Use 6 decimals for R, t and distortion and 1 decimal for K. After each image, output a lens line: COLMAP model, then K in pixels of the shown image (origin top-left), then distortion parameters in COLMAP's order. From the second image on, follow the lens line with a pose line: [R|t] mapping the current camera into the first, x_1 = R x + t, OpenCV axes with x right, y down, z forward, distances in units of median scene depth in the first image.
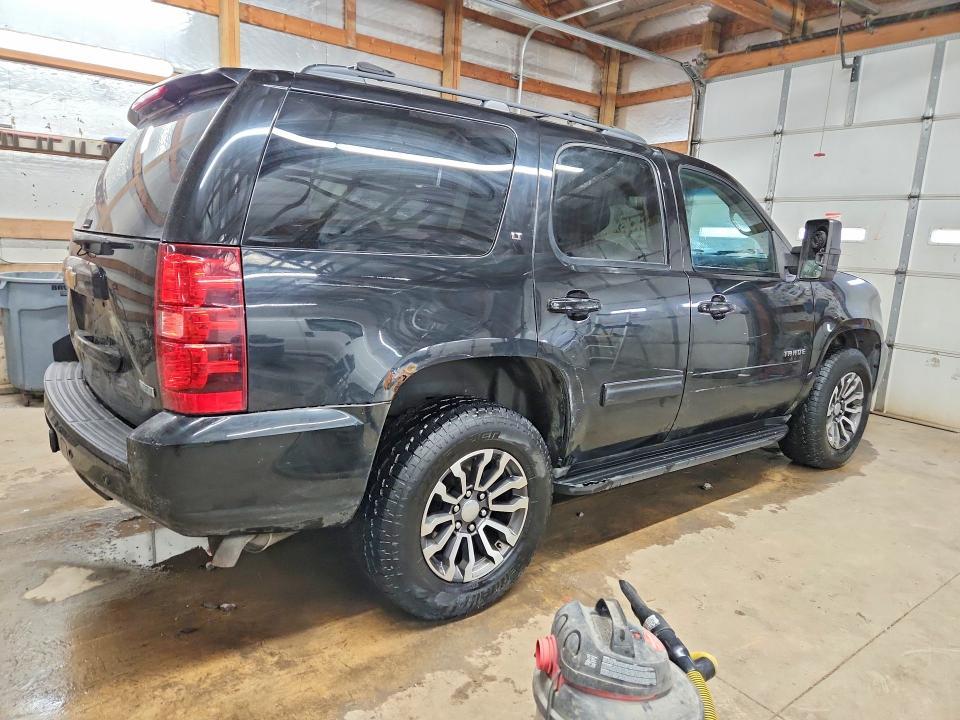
lens RADIAL K [[661.3, 0, 480.0], [0, 661.3, 360.0], [0, 0, 1]] dist [0.095645, -0.076688]
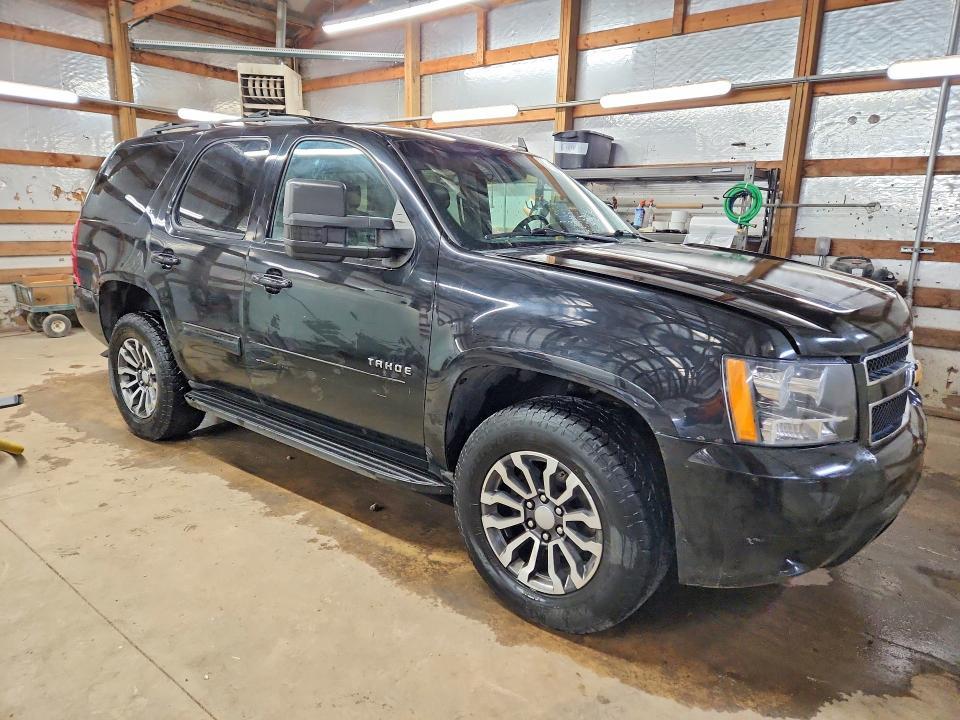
lens RADIAL K [[661.3, 0, 480.0], [0, 661.3, 360.0], [0, 0, 1]] dist [0.095645, -0.076688]
pose [[0.198889, 0.164297, -0.966152, 1.149956], [-0.193180, 0.973077, 0.125707, -0.123579], [0.960794, 0.161639, 0.225274, 0.911607]]
